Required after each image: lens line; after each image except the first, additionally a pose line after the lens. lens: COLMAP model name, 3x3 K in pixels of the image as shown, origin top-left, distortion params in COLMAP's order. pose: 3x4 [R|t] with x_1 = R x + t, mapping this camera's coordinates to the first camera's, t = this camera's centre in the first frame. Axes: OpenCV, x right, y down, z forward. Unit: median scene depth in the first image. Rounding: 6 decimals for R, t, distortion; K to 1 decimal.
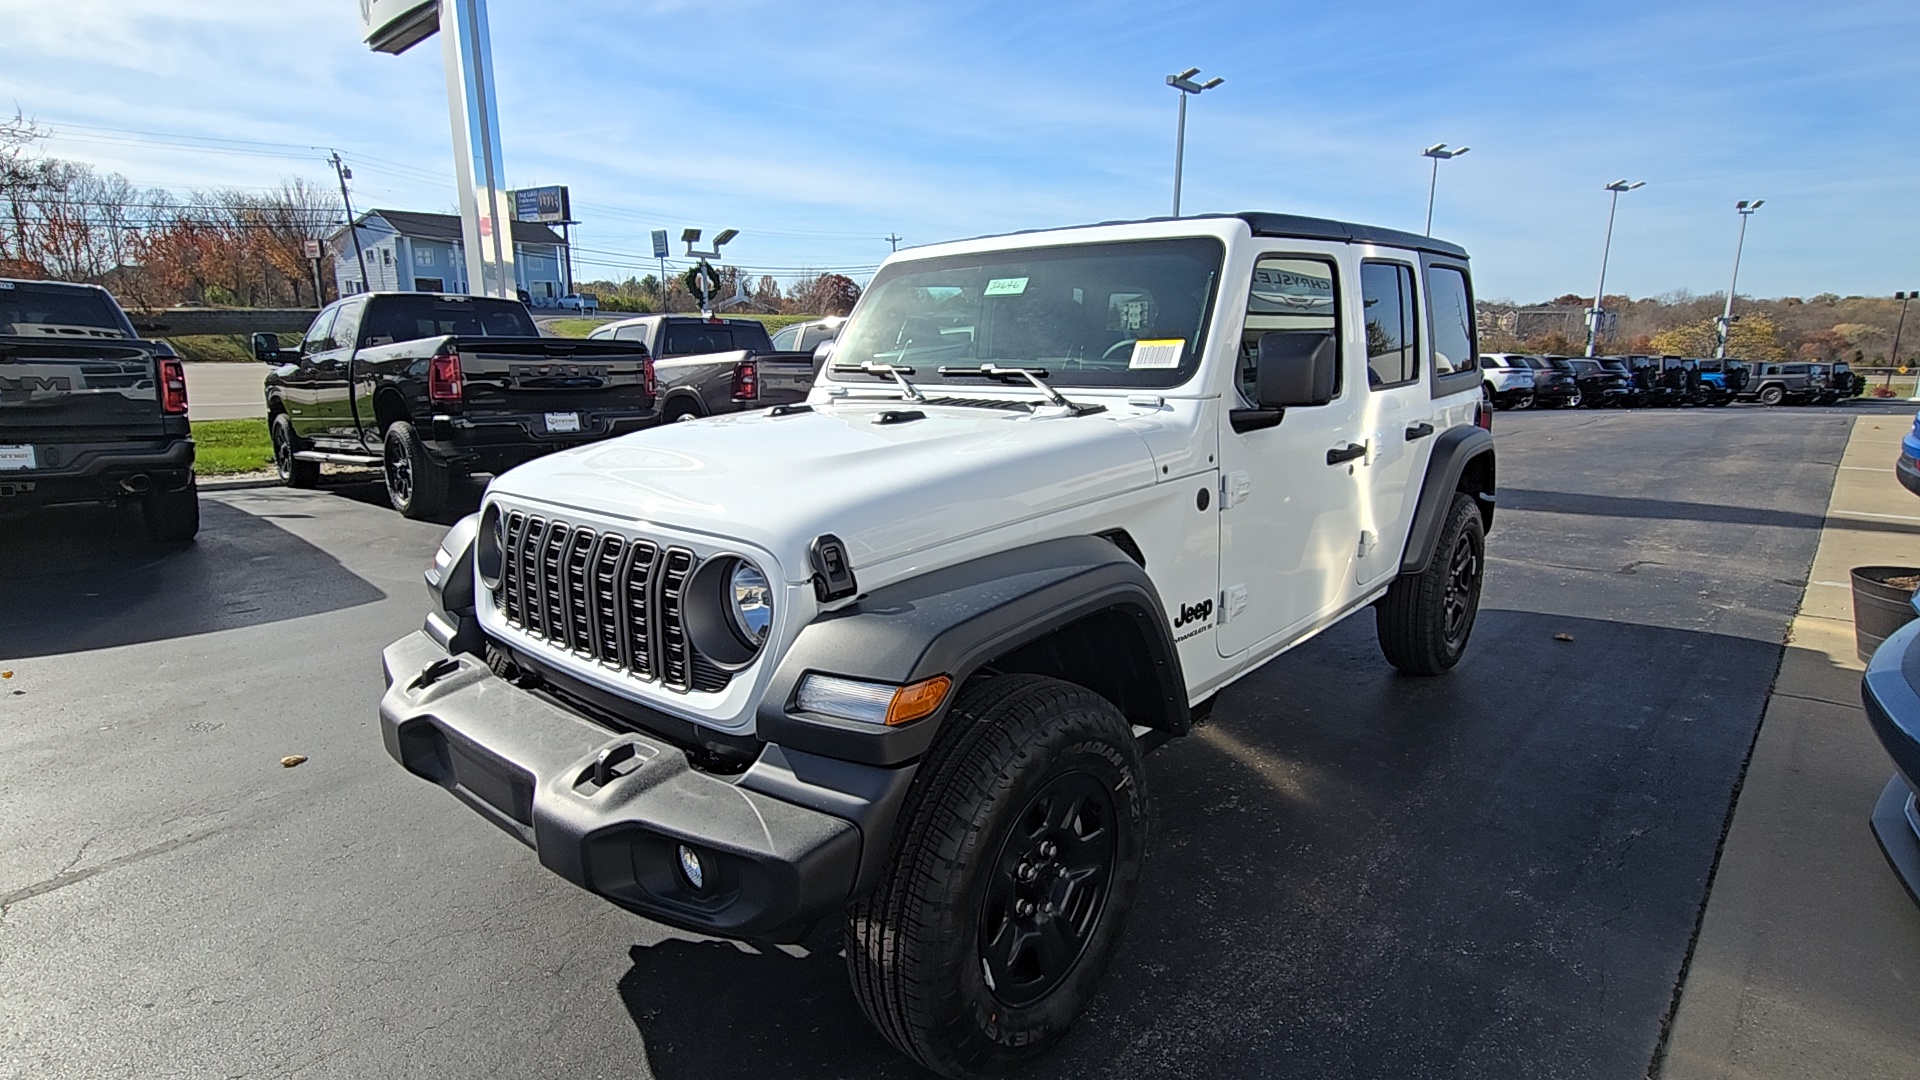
lens RADIAL K [[965.9, 0, 948.7], [0, 965.9, 547.4], [0, 0, 1]] dist [0.001207, -0.001902]
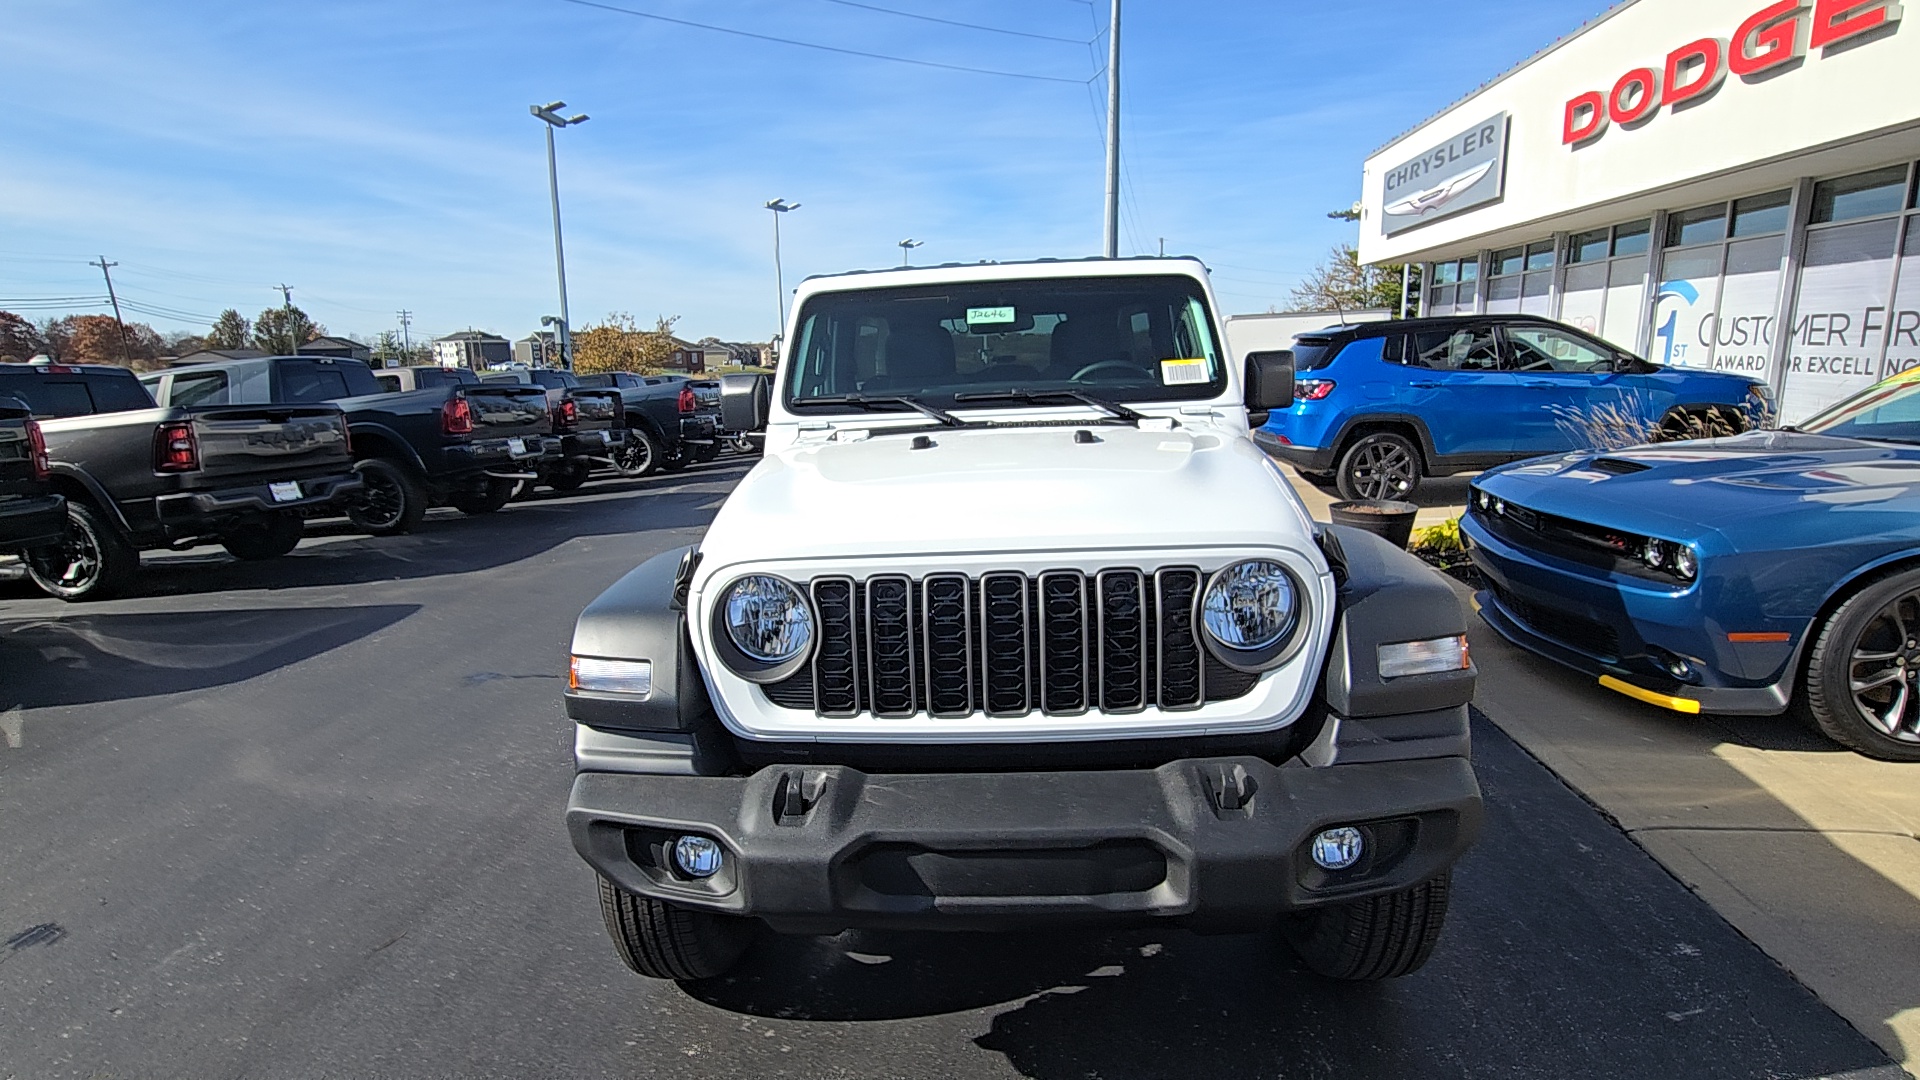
lens RADIAL K [[965.9, 0, 947.5], [0, 965.9, 550.0], [0, 0, 1]] dist [0.001207, -0.001902]
pose [[0.792440, -0.137679, 0.594208, -0.073992], [0.158428, 0.987216, 0.017459, -0.005021], [-0.589015, 0.080304, 0.804122, 0.023330]]
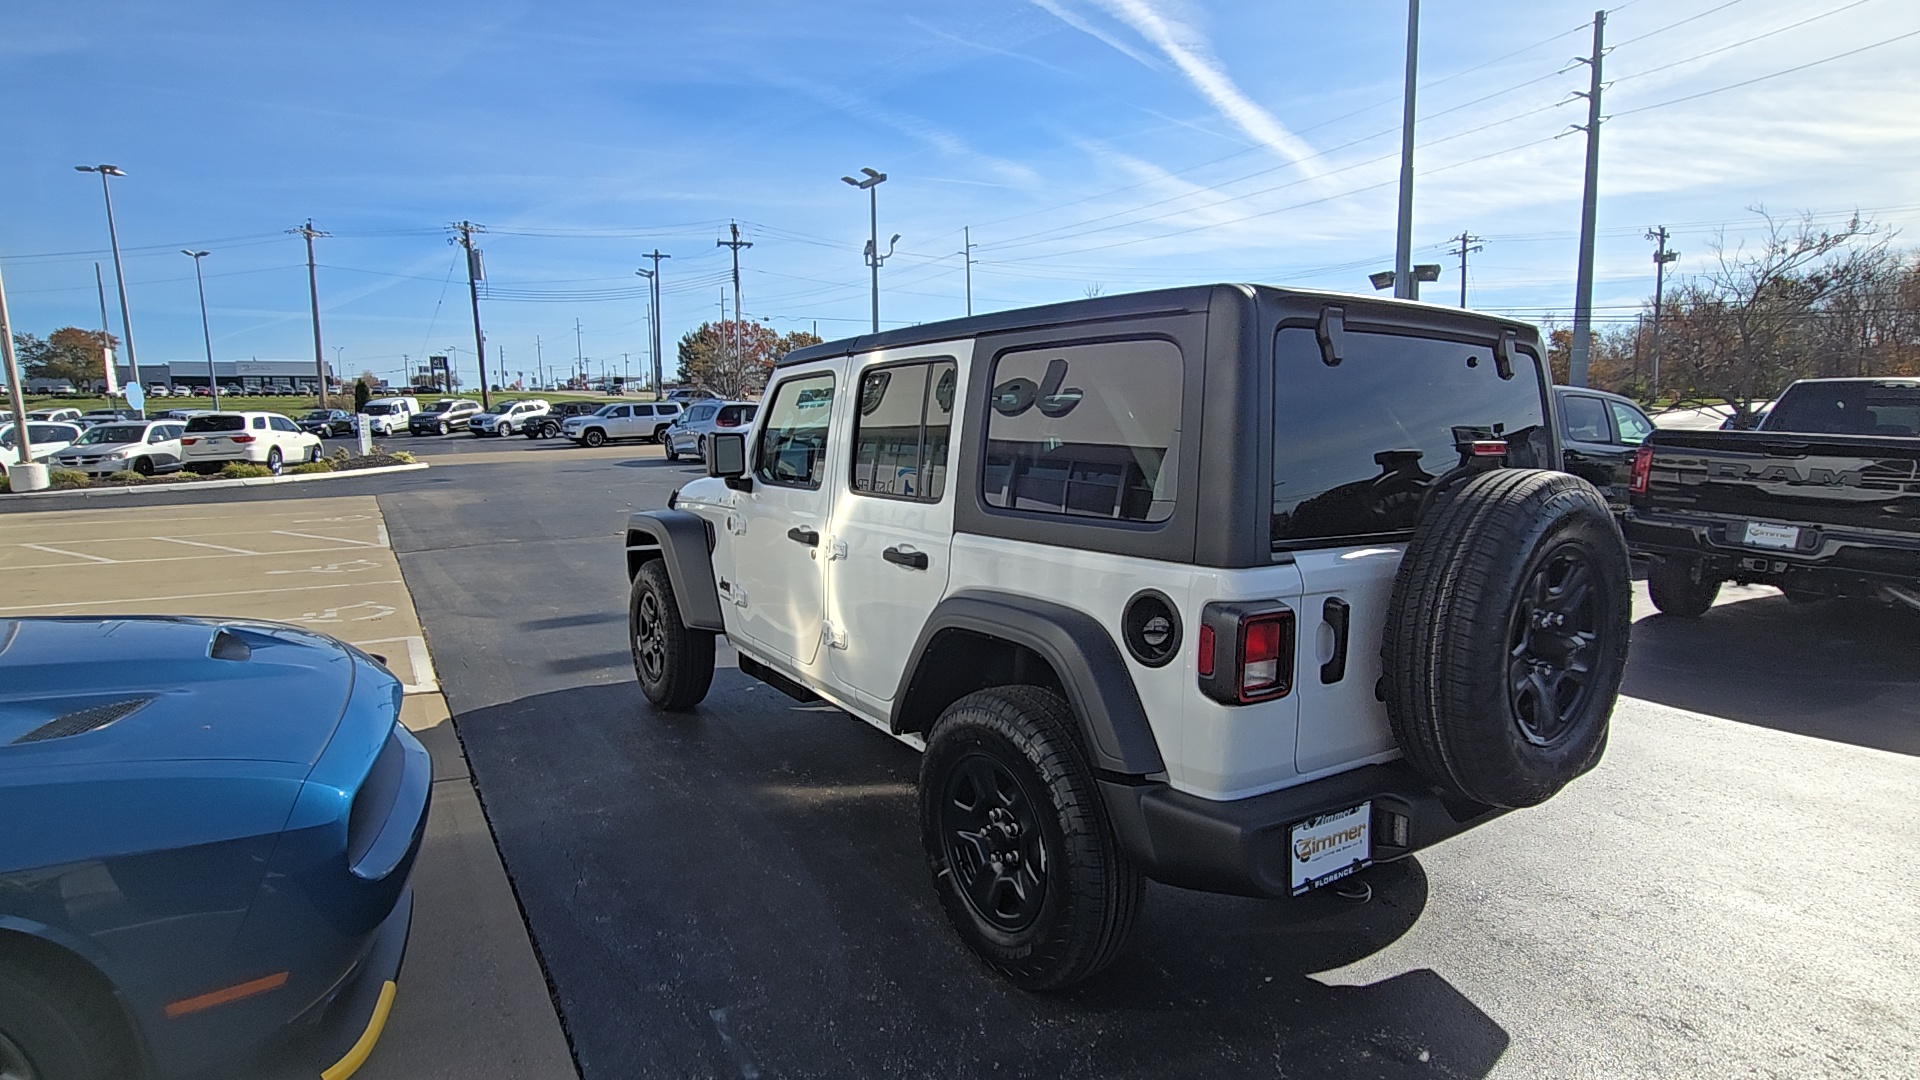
lens RADIAL K [[965.9, 0, 953.6], [0, 965.9, 546.2], [0, 0, 1]] dist [0.001207, -0.001902]
pose [[-0.246735, 0.133974, -0.959777, 0.175848], [-0.214367, 0.958317, 0.188879, -0.040730], [0.945076, 0.252348, -0.207730, 0.166835]]
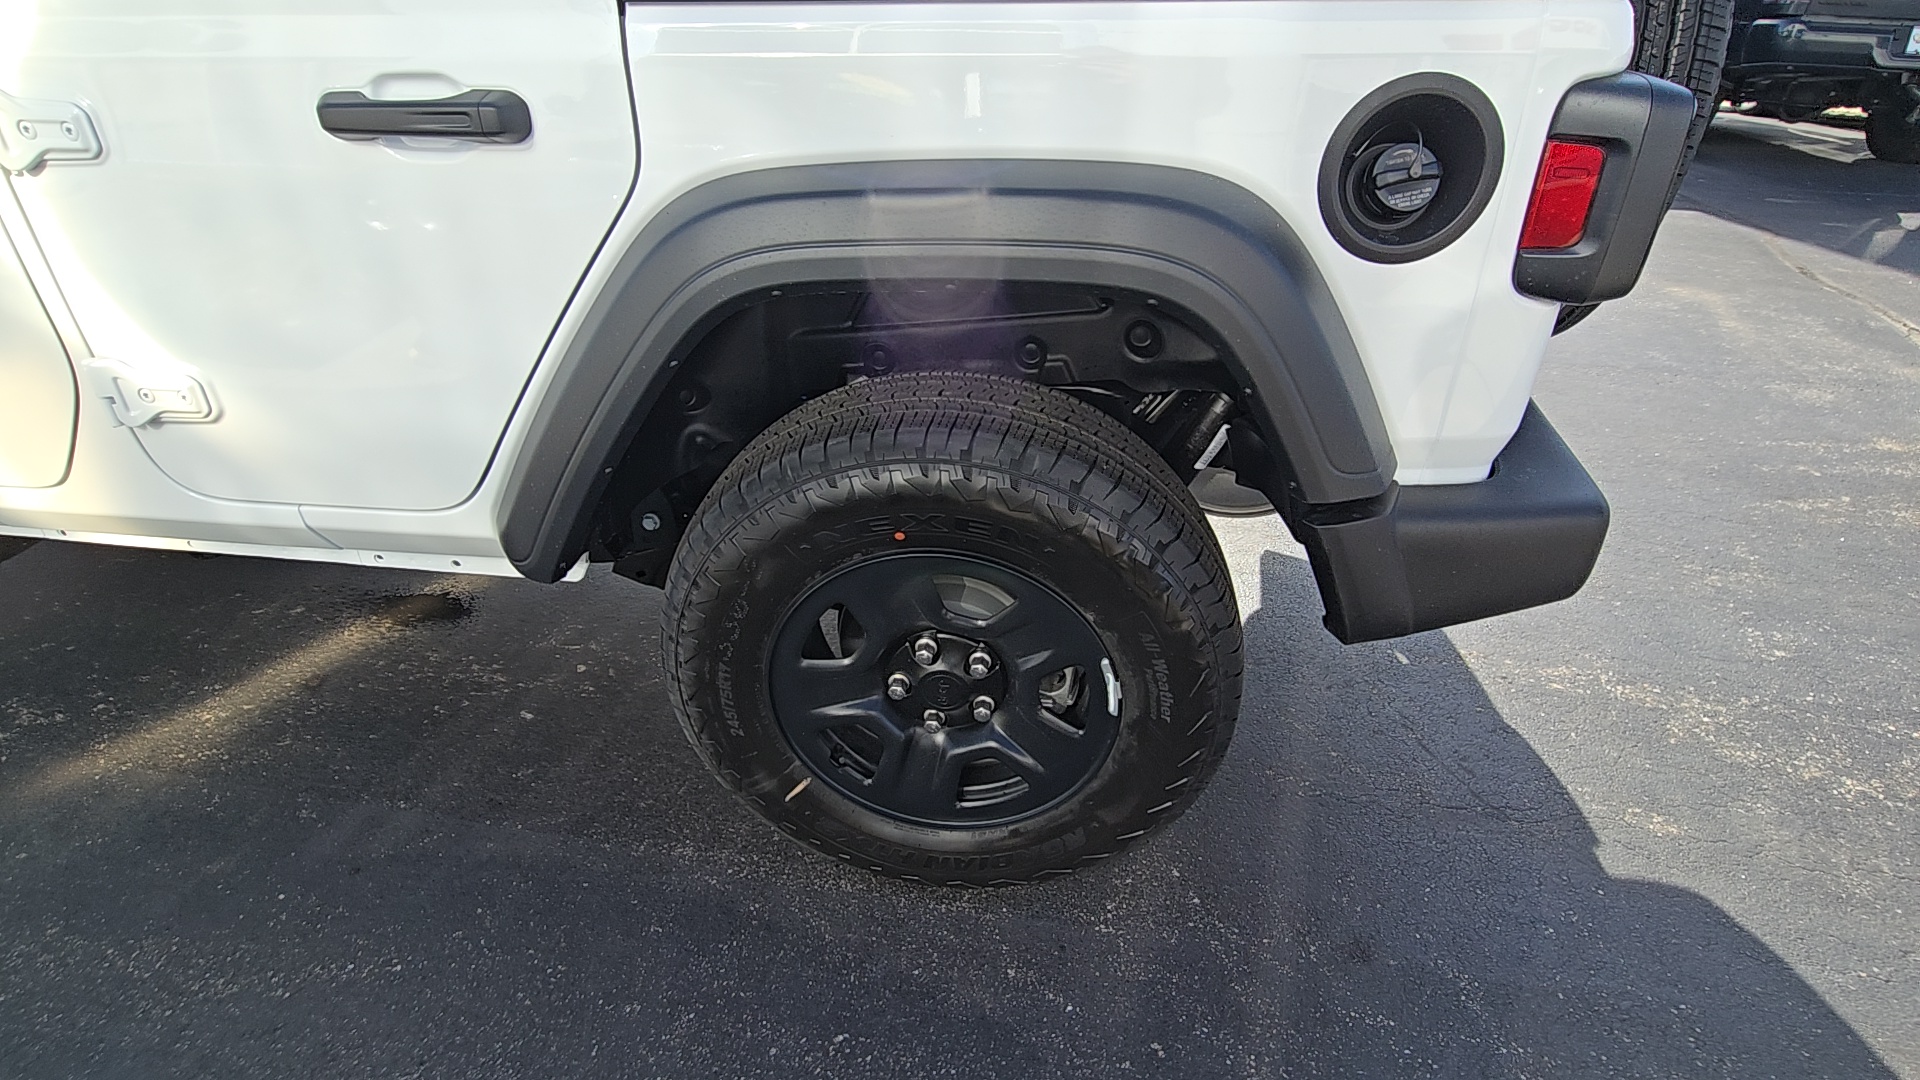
lens RADIAL K [[965.9, 0, 959.3], [0, 965.9, 534.9], [0, 0, 1]] dist [0.001207, -0.001902]
pose [[0.572816, 0.443923, -0.689068, 0.113354], [-0.182785, 0.888661, 0.420561, -0.021717], [0.799044, -0.114953, 0.590182, 0.130165]]
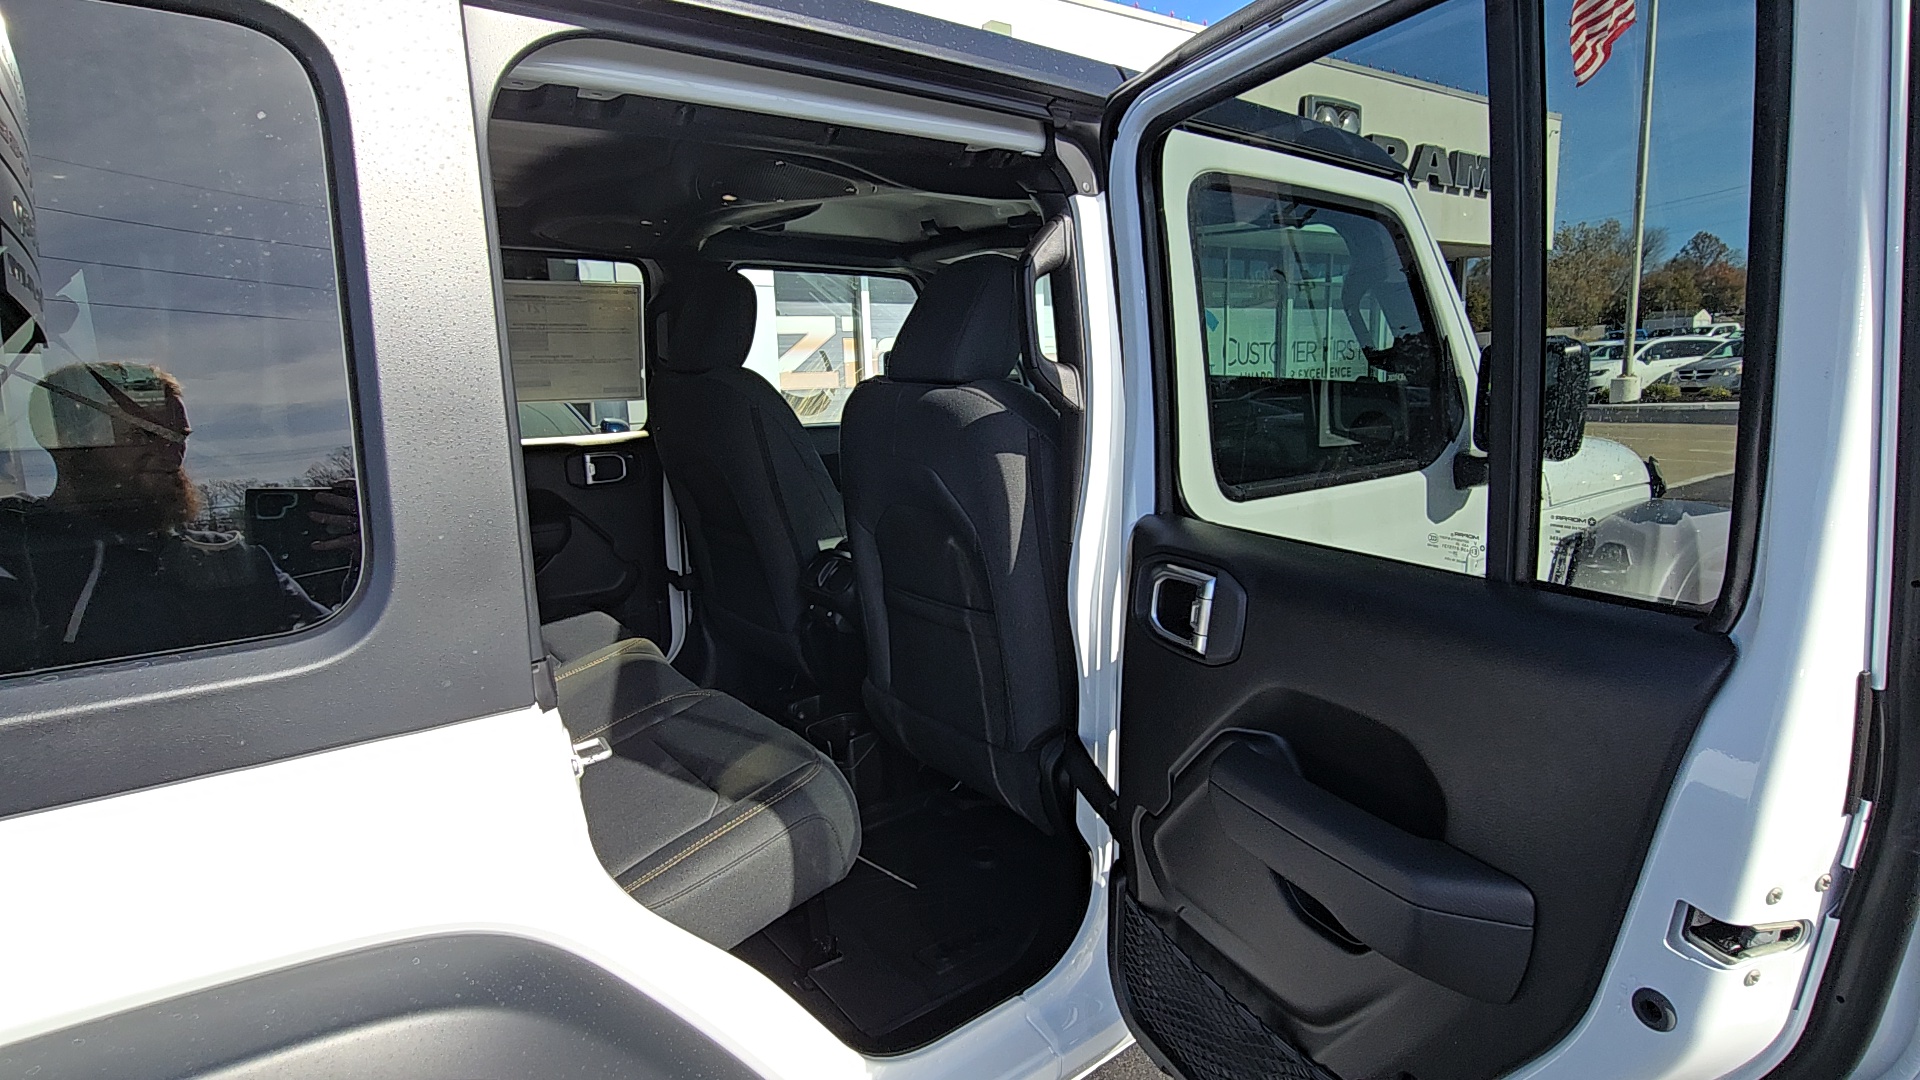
lens RADIAL K [[965.9, 0, 949.7], [0, 965.9, 549.4], [0, 0, 1]] dist [0.001207, -0.001902]
pose [[-0.978570, -0.006859, 0.205798, 0.007226], [0.078307, 0.911956, 0.402745, -0.045484], [-0.190442, 0.410230, -0.891876, 0.206377]]
